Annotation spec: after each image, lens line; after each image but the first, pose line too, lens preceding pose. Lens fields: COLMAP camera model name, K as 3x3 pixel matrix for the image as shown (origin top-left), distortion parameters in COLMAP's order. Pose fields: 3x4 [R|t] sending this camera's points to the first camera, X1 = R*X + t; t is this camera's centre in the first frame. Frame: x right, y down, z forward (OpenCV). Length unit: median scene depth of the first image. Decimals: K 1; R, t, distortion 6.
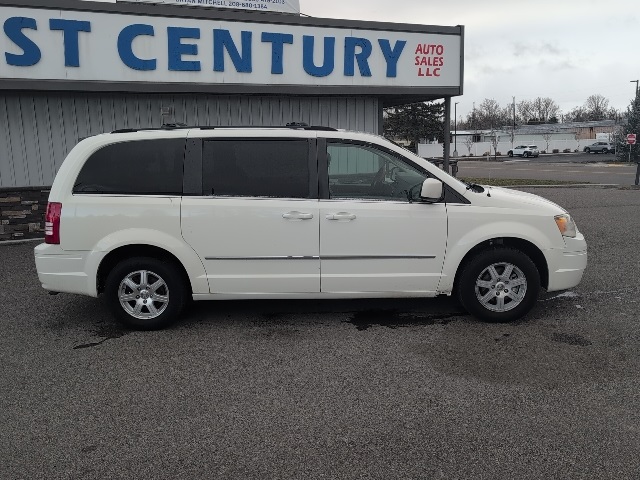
lens RADIAL K [[534.3, 0, 324.2], [0, 534.3, 235.0], [0, 0, 1]] dist [0.018540, -0.009572]
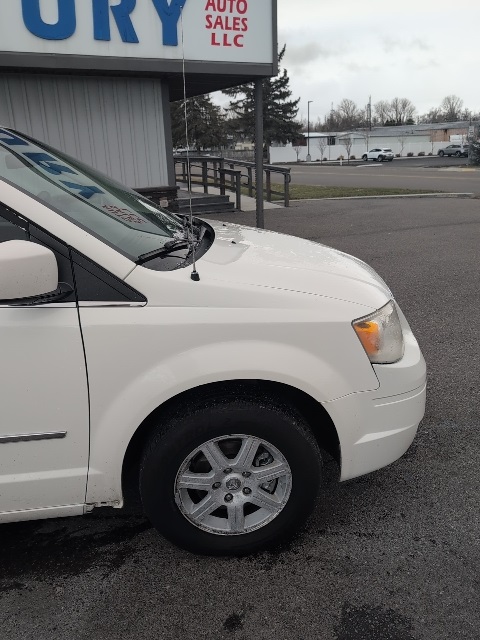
lens RADIAL K [[534.3, 0, 244.9], [0, 534.3, 321.2], [0, 0, 1]] dist [0.018540, -0.009572]
pose [[0.993412, -0.039028, 0.107750, 0.143360], [0.023097, 0.989115, 0.145324, -0.046935], [-0.112249, -0.141878, 0.983499, 0.284733]]
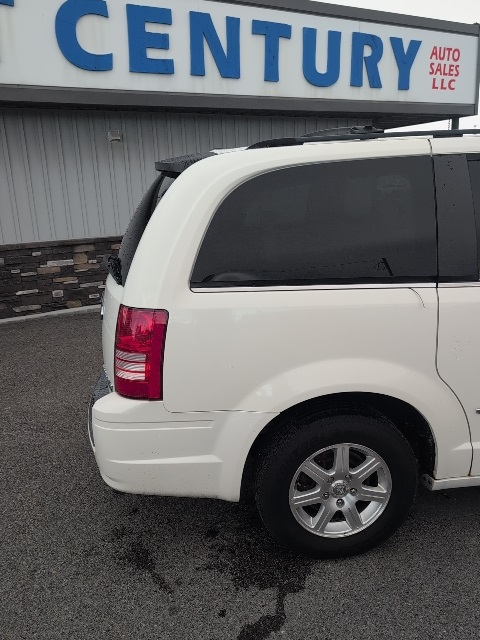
lens RADIAL K [[534.3, 0, 244.9], [0, 534.3, 321.2], [0, 0, 1]] dist [0.018540, -0.009572]
pose [[0.990882, -0.049376, 0.125363, -0.228856], [0.039344, 0.995915, 0.081275, -0.039673], [-0.128864, -0.075601, 0.988776, 0.265020]]
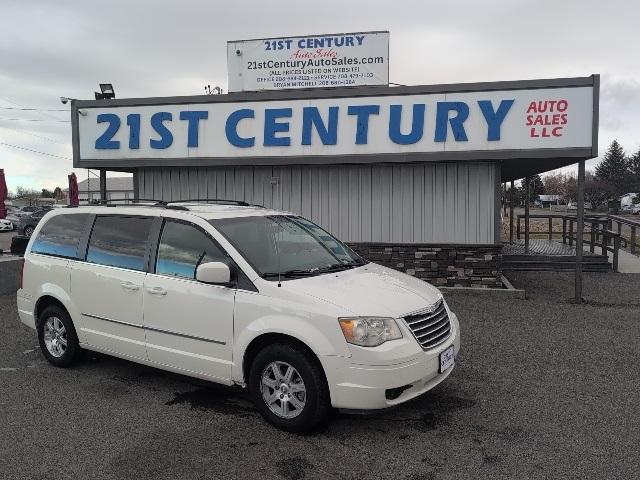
lens RADIAL K [[534.3, 0, 324.2], [0, 534.3, 235.0], [0, 0, 1]] dist [0.018540, -0.009572]
pose [[0.838479, 0.050523, -0.542587, 0.412840], [-0.105005, 0.992012, -0.069898, -0.049453], [0.534721, 0.115582, 0.837087, 0.126234]]
